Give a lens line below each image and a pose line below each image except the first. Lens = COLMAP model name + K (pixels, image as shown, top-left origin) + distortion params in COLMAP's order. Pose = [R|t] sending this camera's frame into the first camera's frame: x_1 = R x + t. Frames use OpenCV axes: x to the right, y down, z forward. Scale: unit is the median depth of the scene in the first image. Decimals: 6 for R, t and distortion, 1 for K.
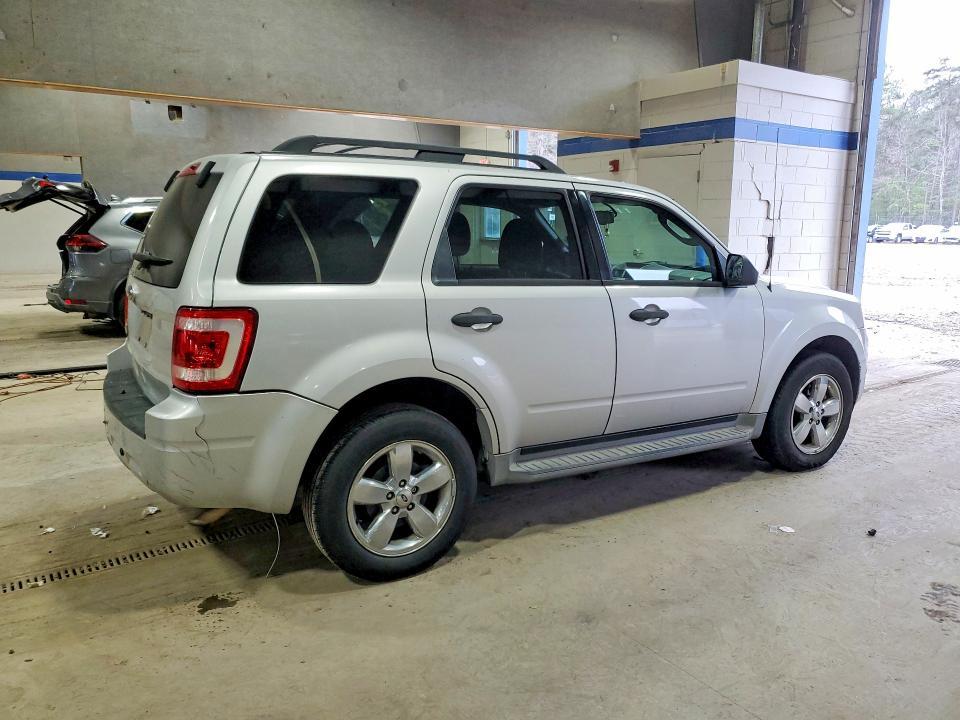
lens RADIAL K [[743.9, 0, 491.7], [0, 743.9, 363.0], [0, 0, 1]] dist [0.013617, 0.007813]
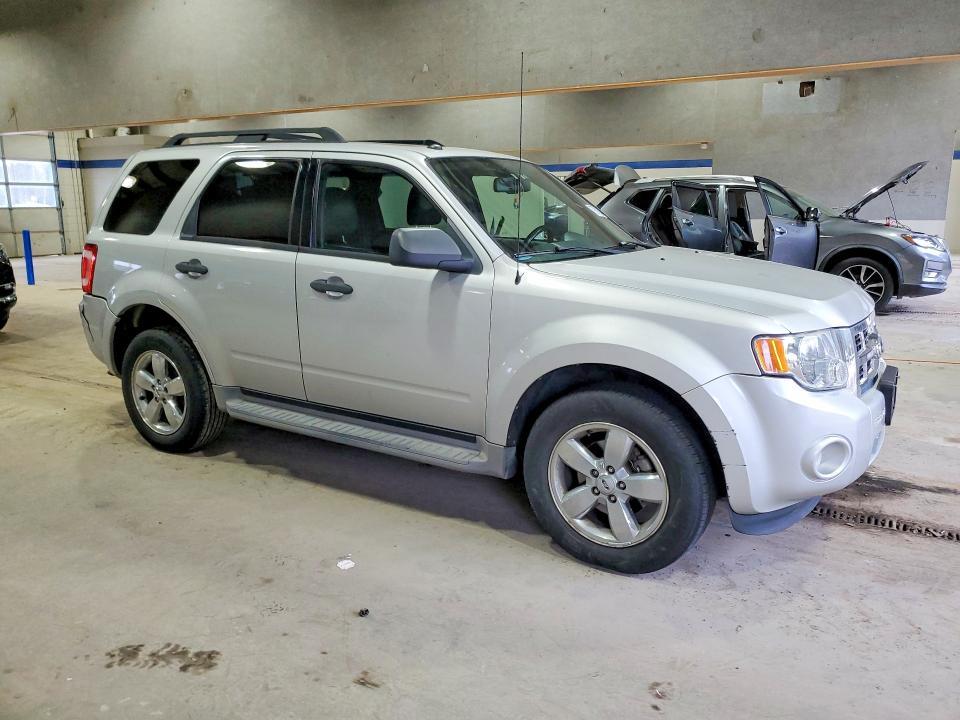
lens RADIAL K [[756.9, 0, 482.8], [0, 756.9, 345.0], [0, 0, 1]] dist [0.006725, 0.003386]
pose [[0.452058, 0.160429, -0.877443, 1.200658], [-0.163168, 0.981968, 0.095476, -0.120207], [0.876938, 0.100010, 0.470083, 0.752912]]
